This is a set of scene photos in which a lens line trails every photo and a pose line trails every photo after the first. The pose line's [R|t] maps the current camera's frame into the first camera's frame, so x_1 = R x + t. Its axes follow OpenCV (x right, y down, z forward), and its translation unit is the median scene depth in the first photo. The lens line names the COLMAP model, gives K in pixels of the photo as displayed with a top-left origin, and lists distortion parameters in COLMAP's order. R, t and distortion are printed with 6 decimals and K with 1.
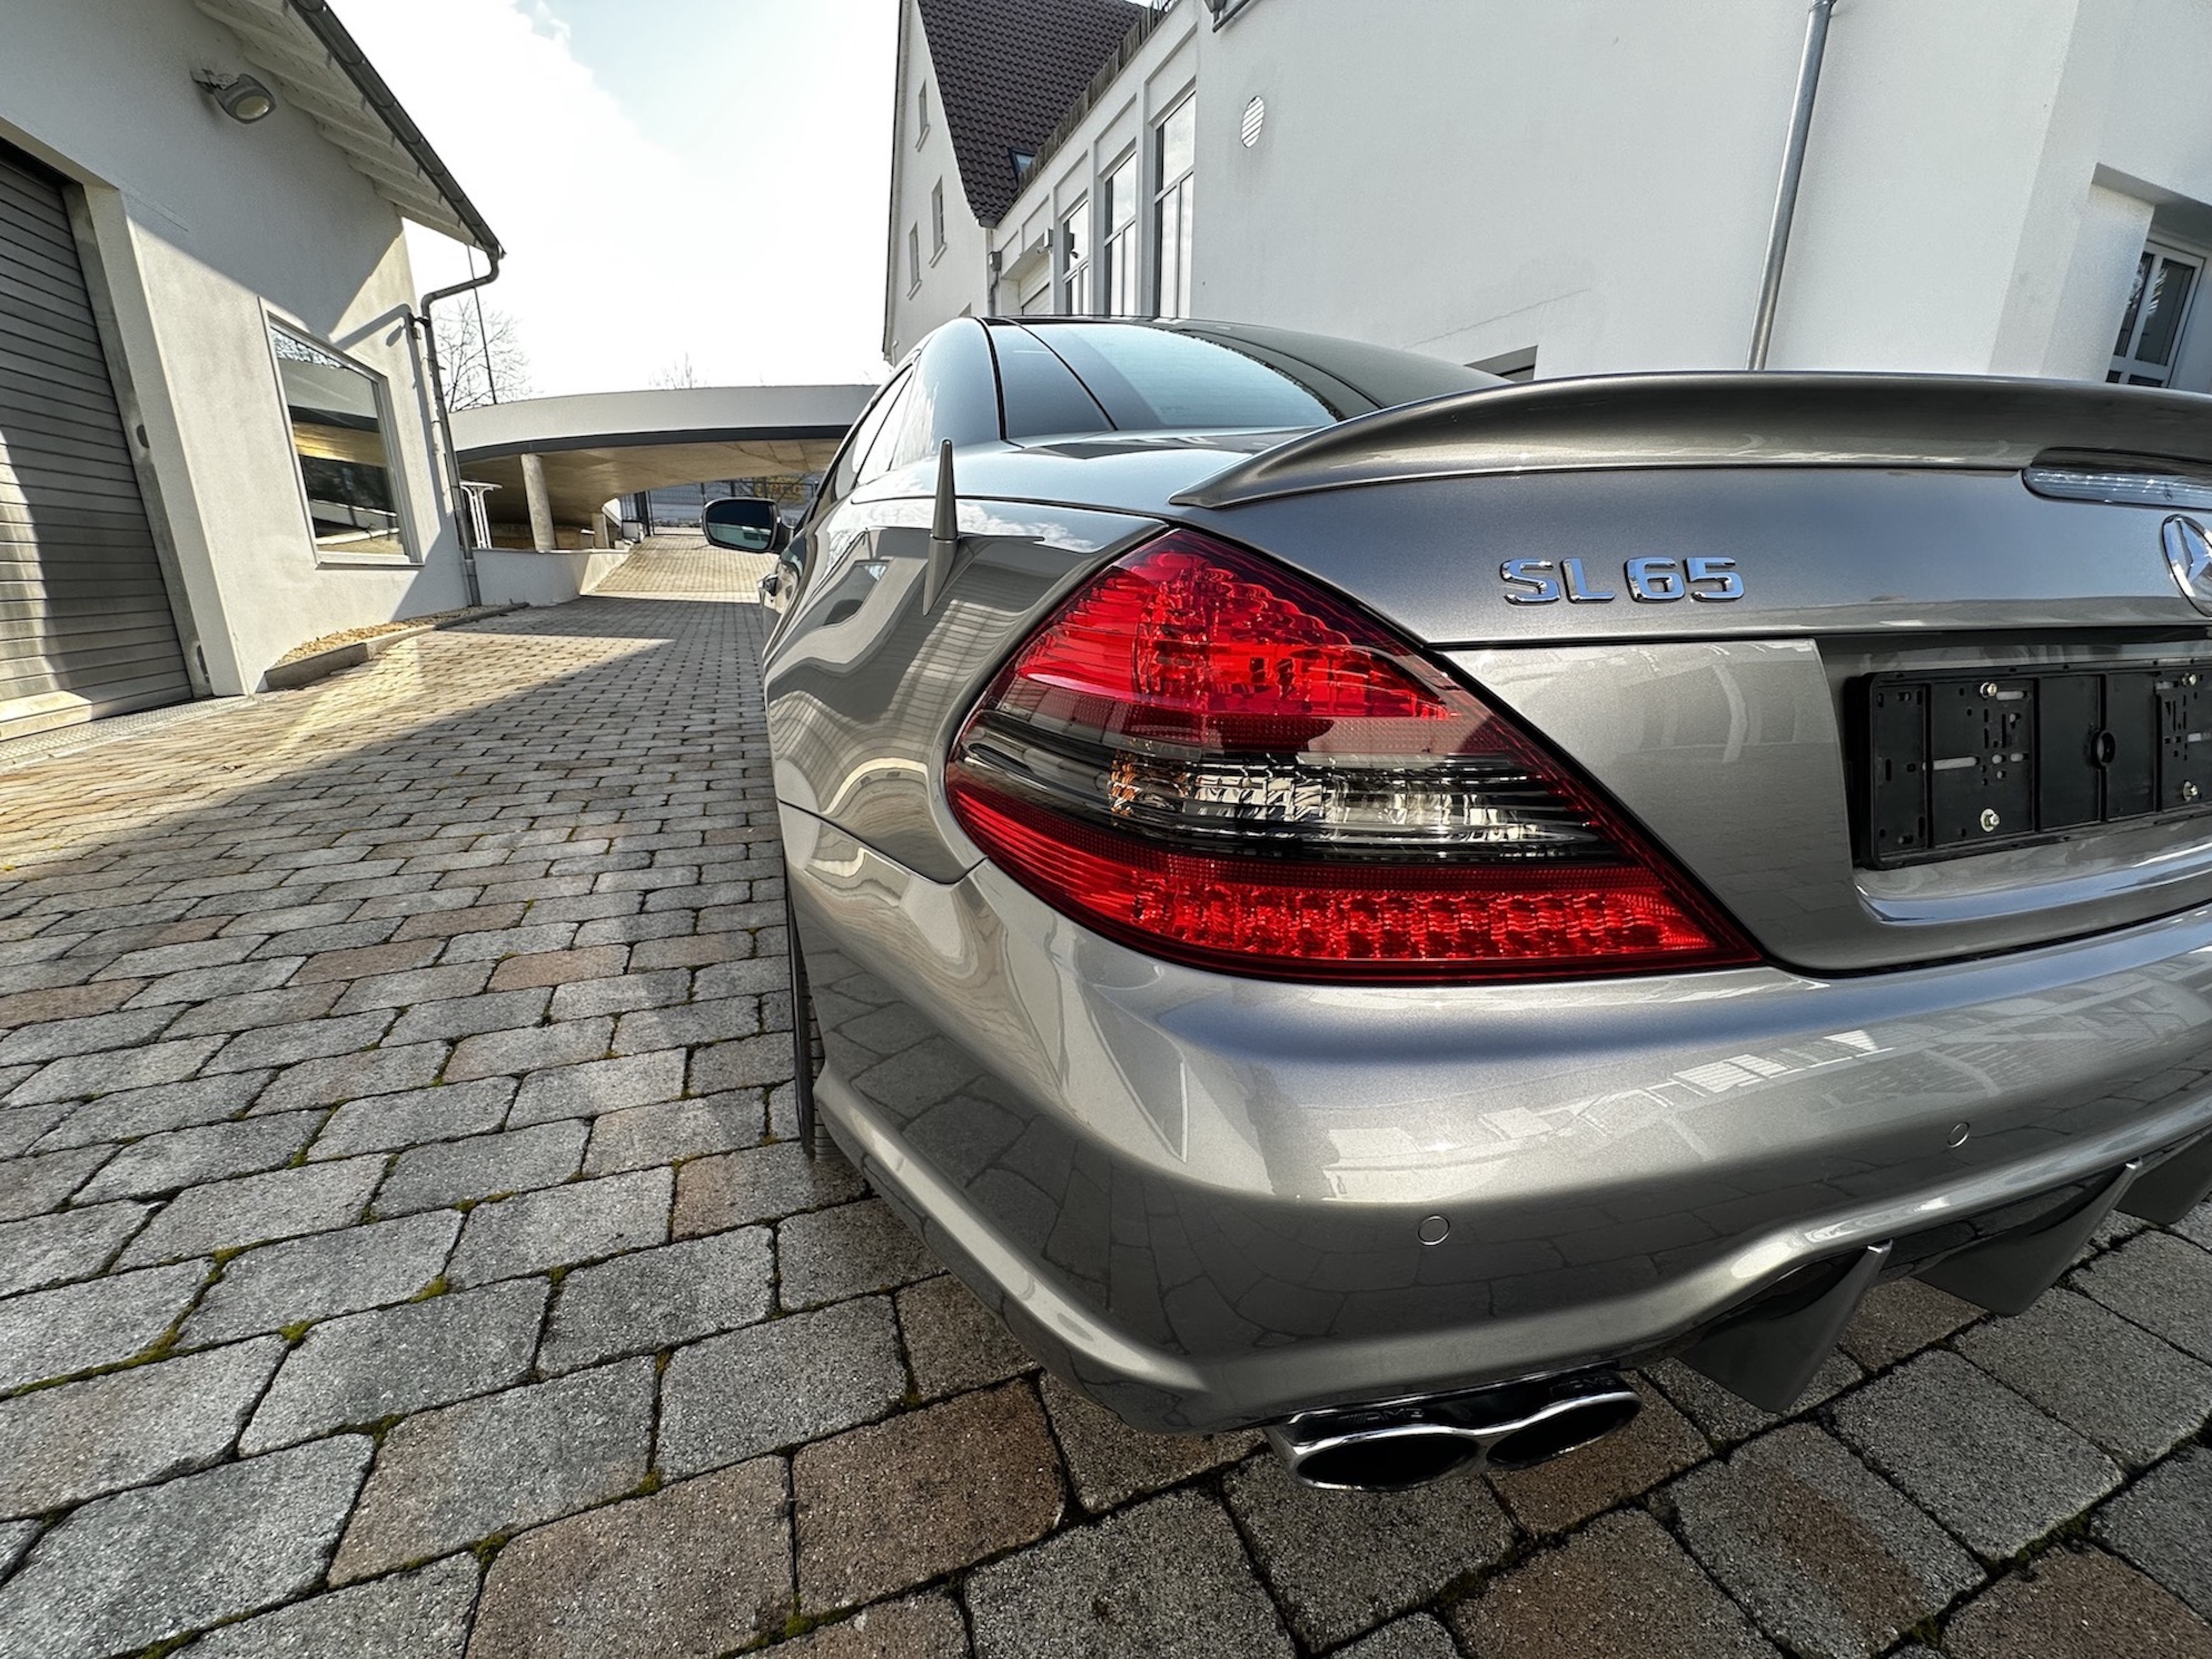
lens RADIAL K [[888.8, 0, 1111.1], [0, 888.8, 826.2], [0, 0, 1]] dist [-0.002388, 0.000420]
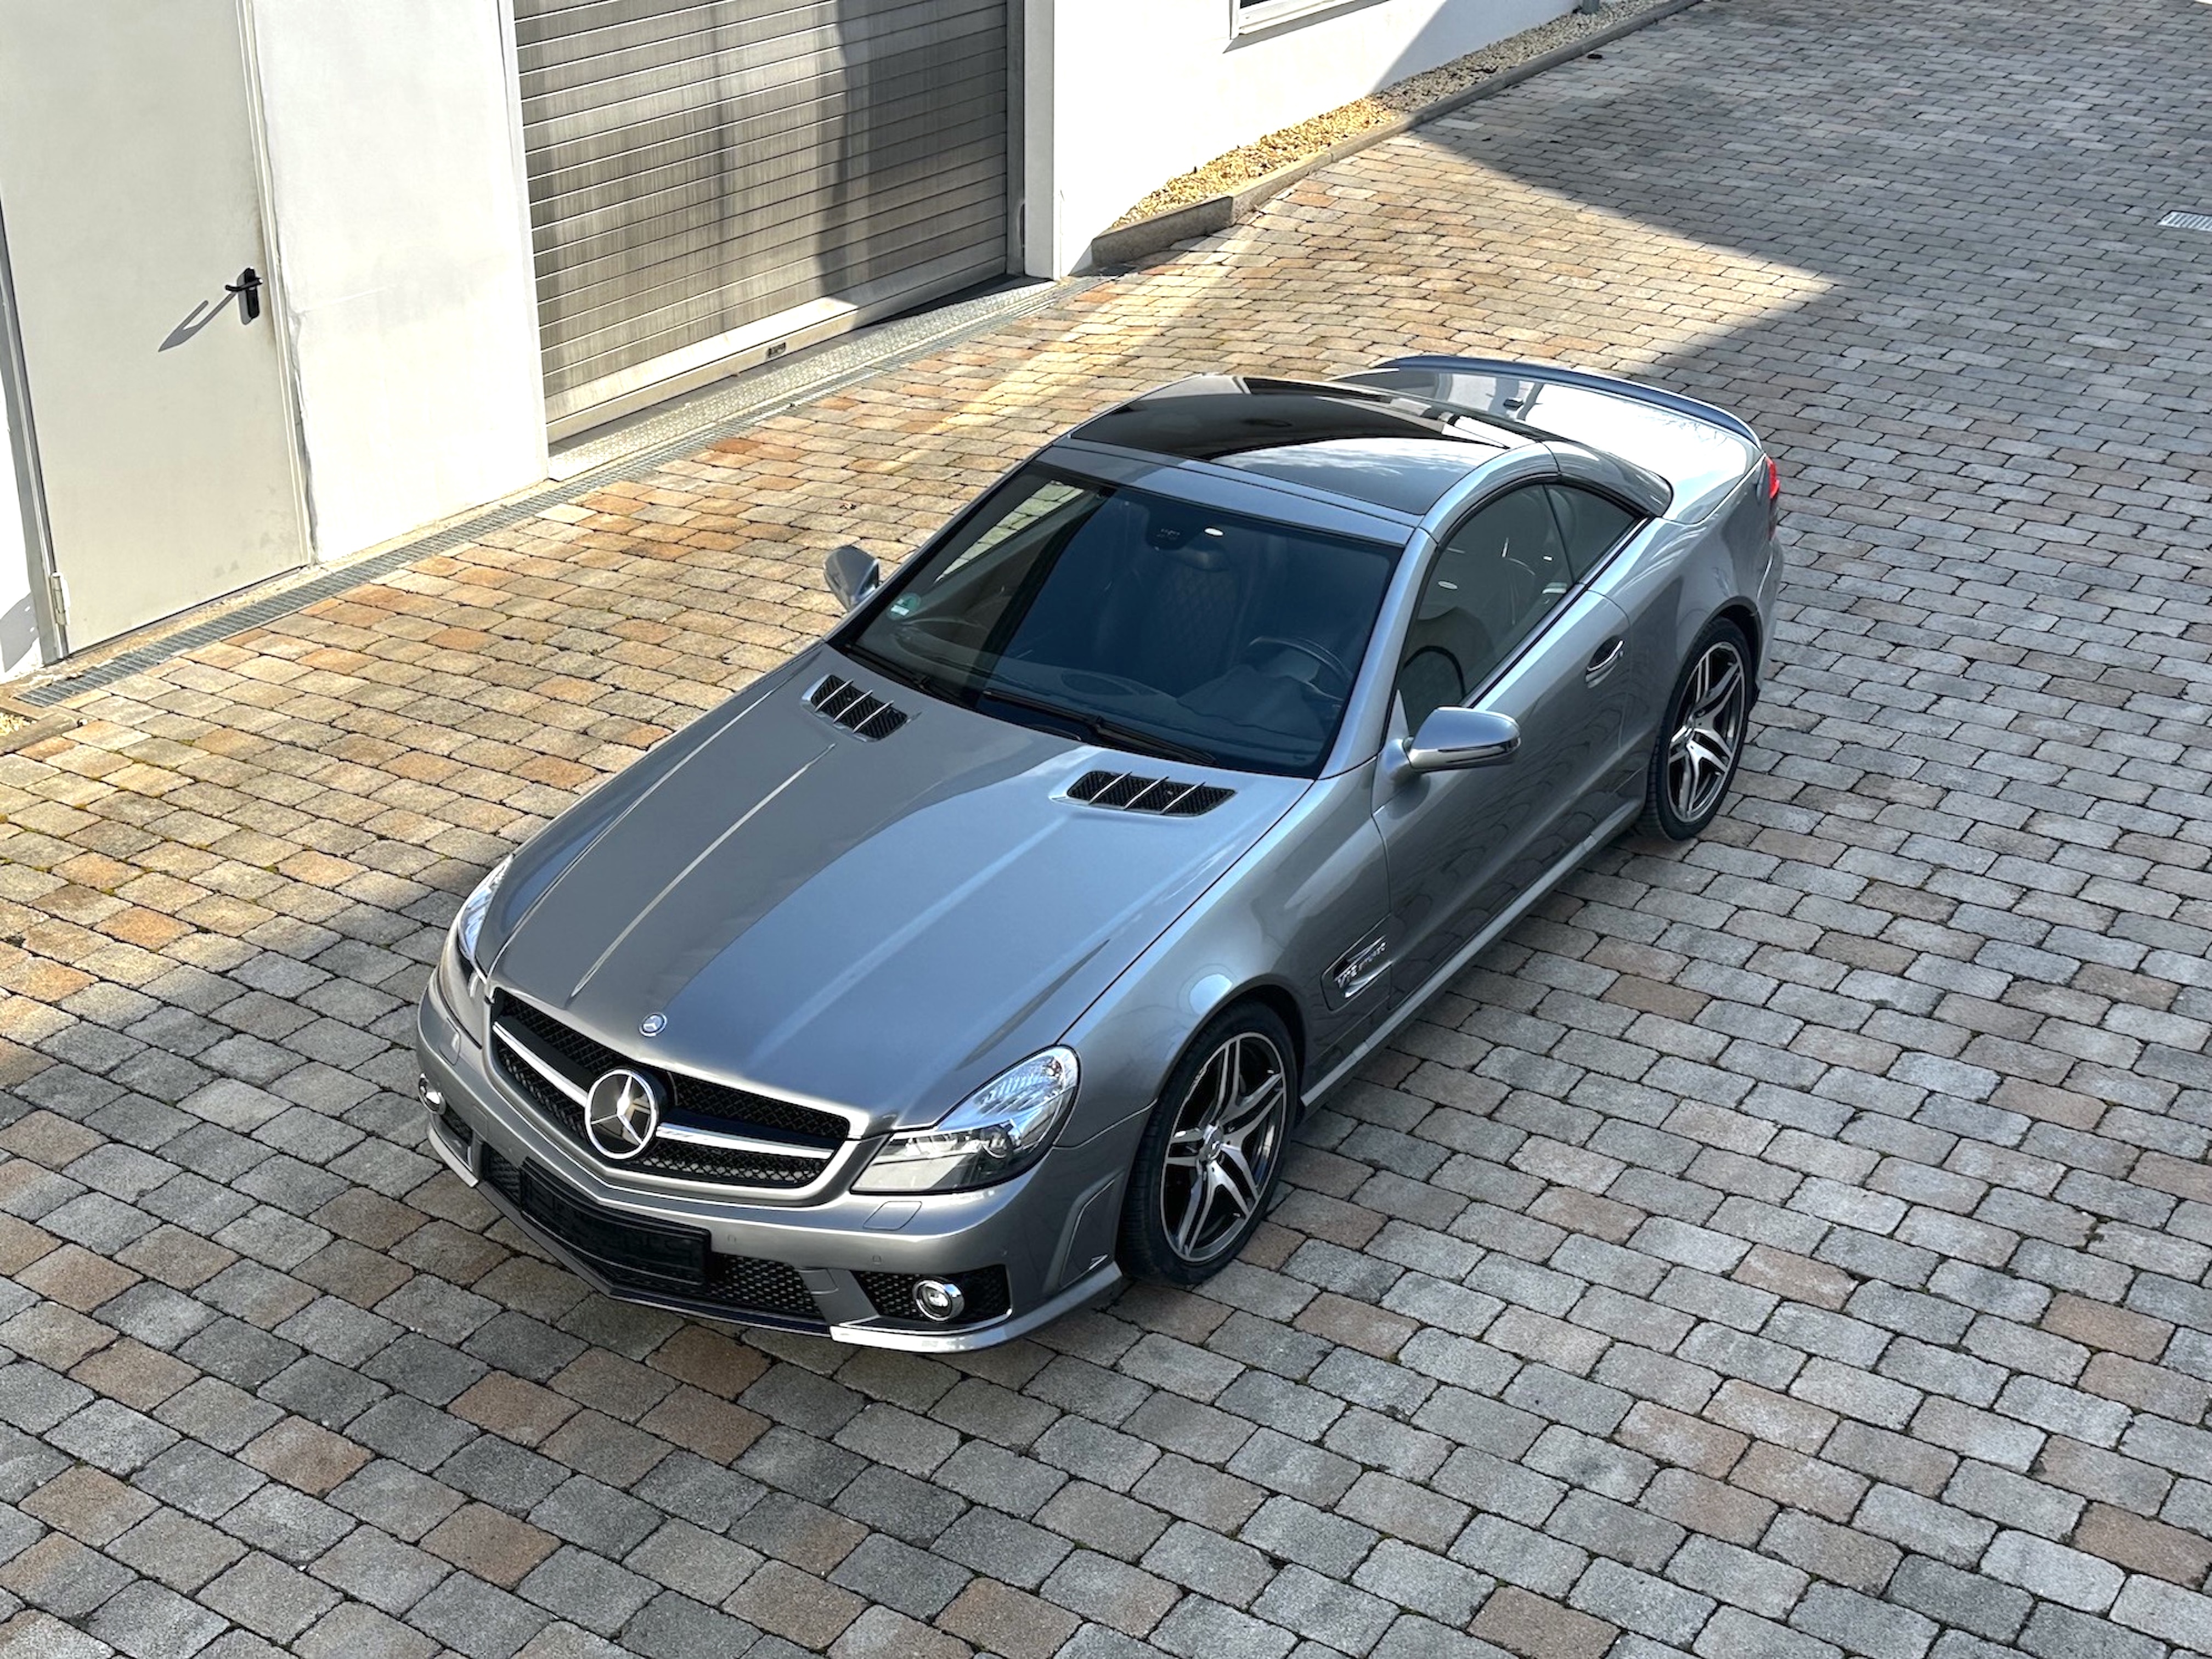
lens RADIAL K [[3037.5, 0, 1112.5], [0, 3037.5, 823.8], [0, 0, 1]] dist [0.132406, 0.000000]
pose [[0.580162, 0.347497, -0.736653, 1.066043], [-0.228168, 0.937549, 0.262567, -0.426121], [0.781890, 0.015749, 0.623218, -0.501282]]
